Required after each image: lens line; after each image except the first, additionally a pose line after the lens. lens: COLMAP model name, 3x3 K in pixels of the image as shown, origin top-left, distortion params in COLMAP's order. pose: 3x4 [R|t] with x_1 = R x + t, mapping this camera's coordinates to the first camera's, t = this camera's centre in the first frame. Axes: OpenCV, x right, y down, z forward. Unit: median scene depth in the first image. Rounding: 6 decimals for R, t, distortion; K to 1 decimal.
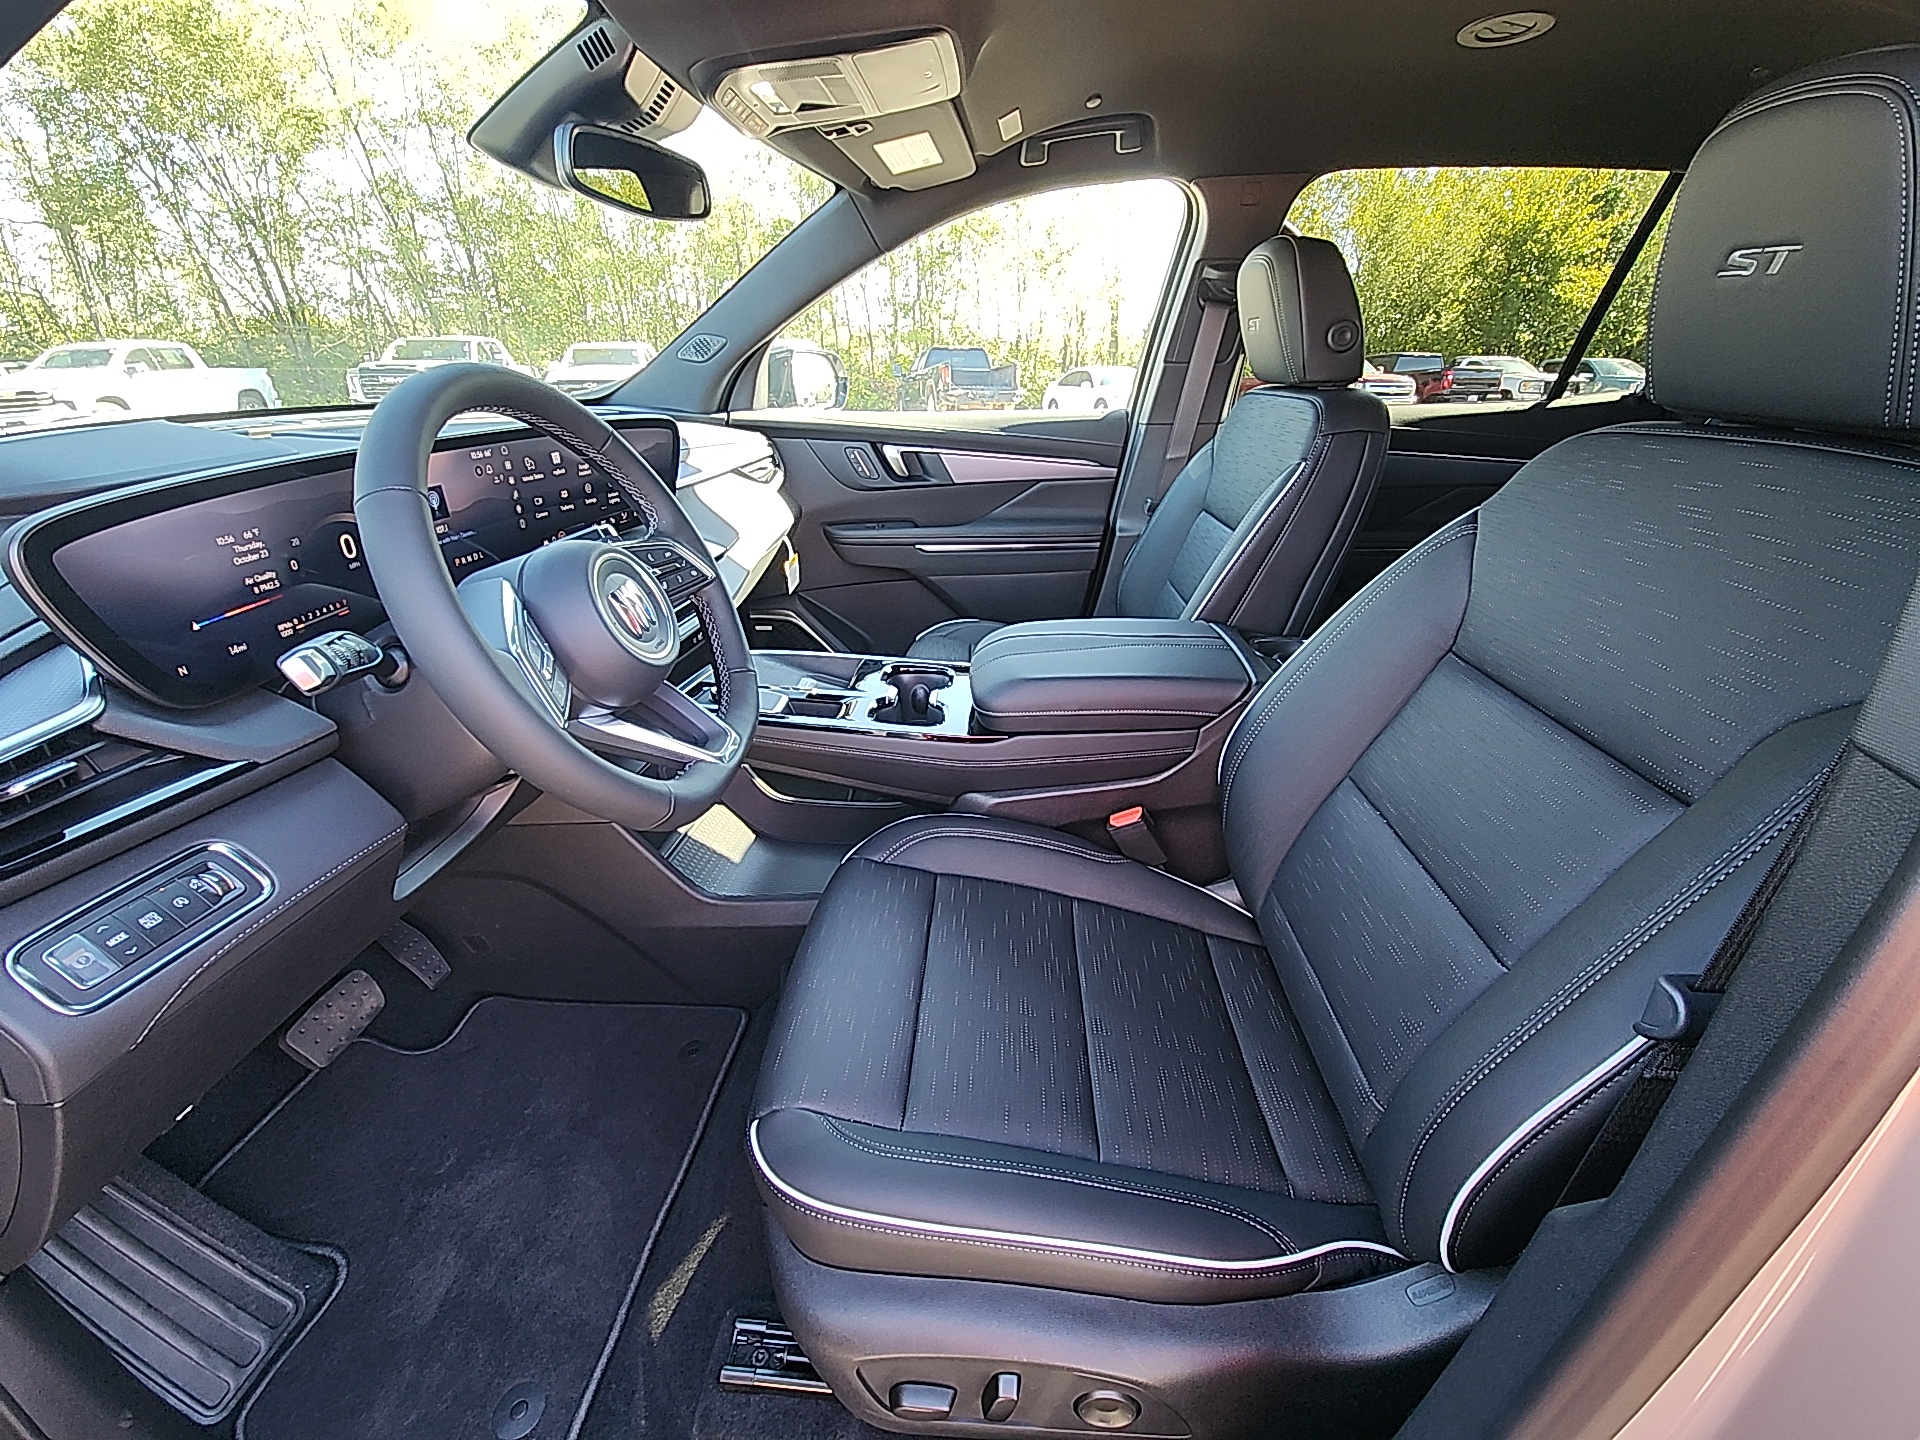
lens RADIAL K [[770.6, 0, 951.0], [0, 770.6, 706.2], [0, 0, 1]] dist [0.011635, -0.006768]
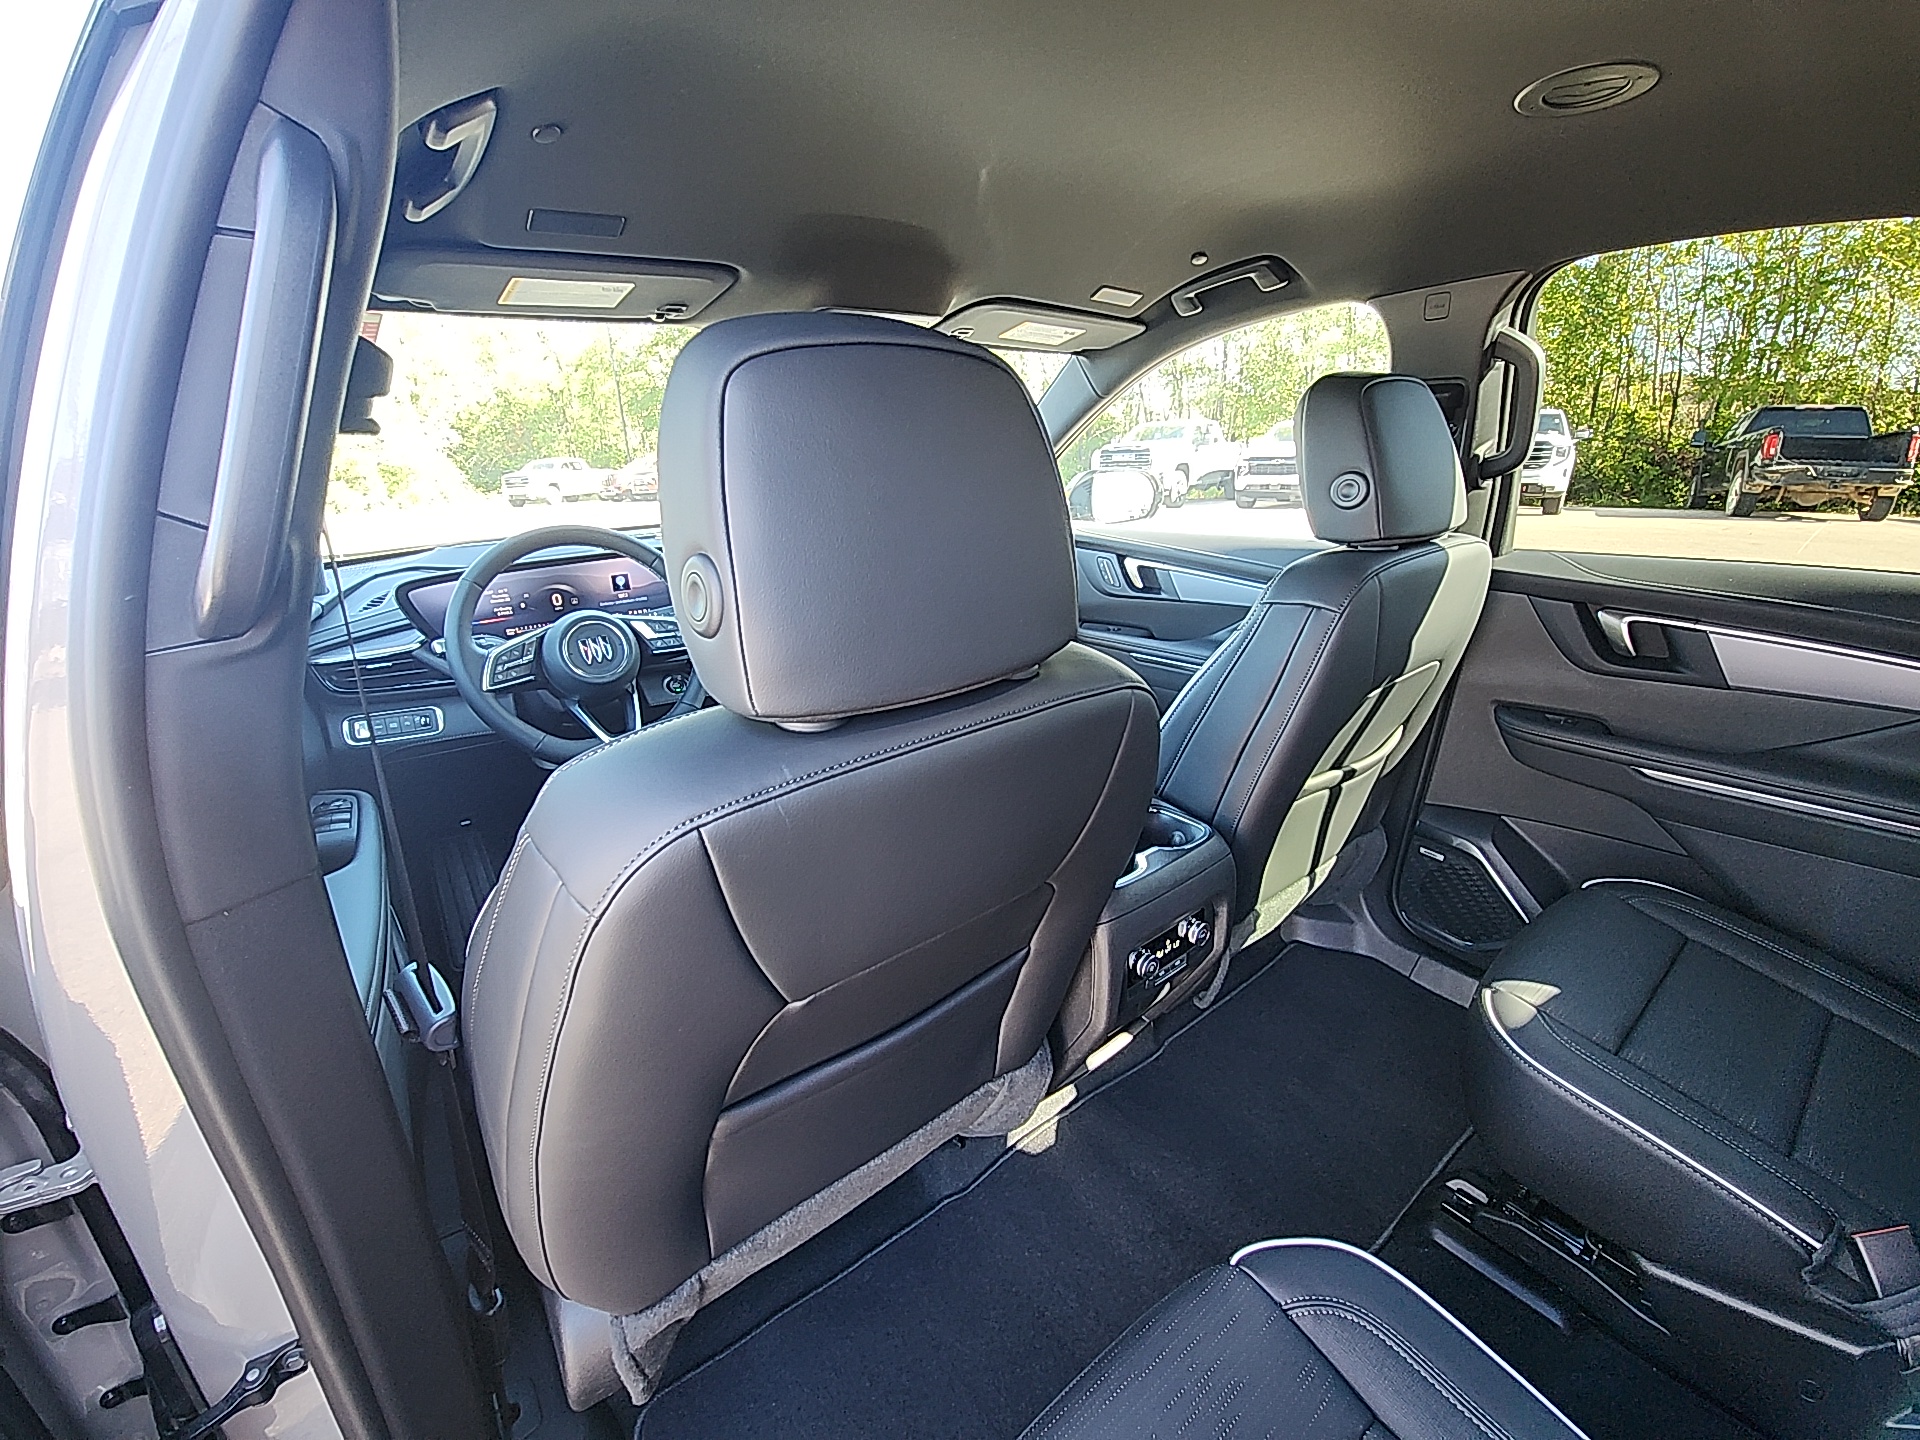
lens RADIAL K [[780.9, 0, 943.7], [0, 780.9, 684.4], [0, 0, 1]] dist [0.022441, -0.018103]
pose [[0.656905, 0.200479, -0.726831, 0.604901], [-0.279283, 0.960129, 0.012414, -0.119066], [0.700340, 0.194837, 0.686704, 0.116963]]
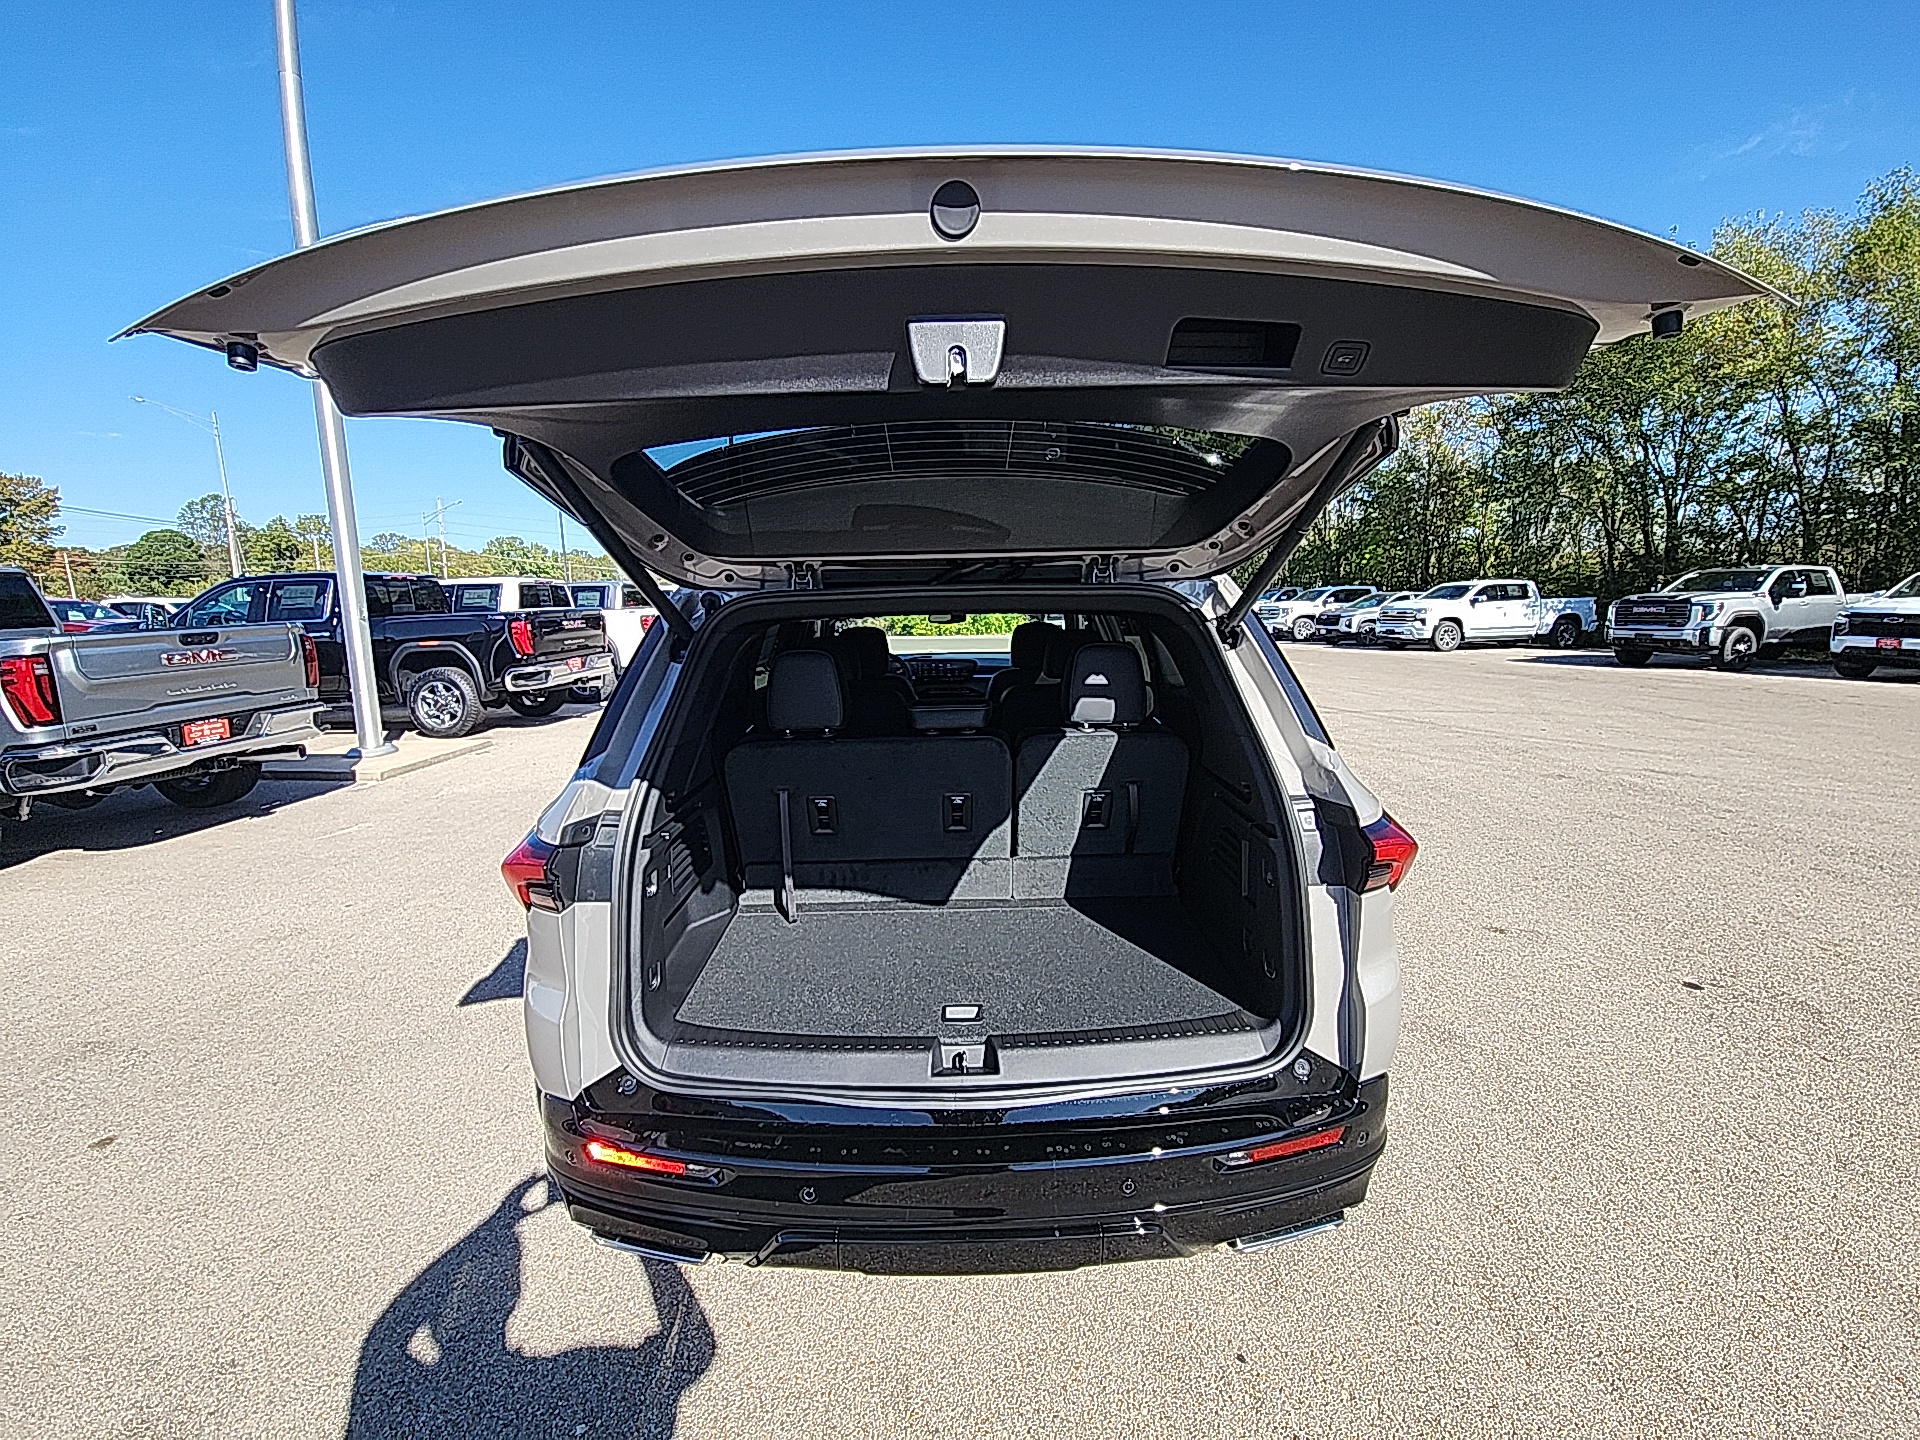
lens RADIAL K [[773.9, 0, 952.8], [0, 773.9, 705.3], [0, 0, 1]] dist [0.012320, -0.006044]
pose [[0.071064, 0.136544, -0.988082, 2.459384], [-0.383623, 0.918137, 0.099287, -0.342218], [0.920752, 0.371995, 0.117628, 0.336553]]
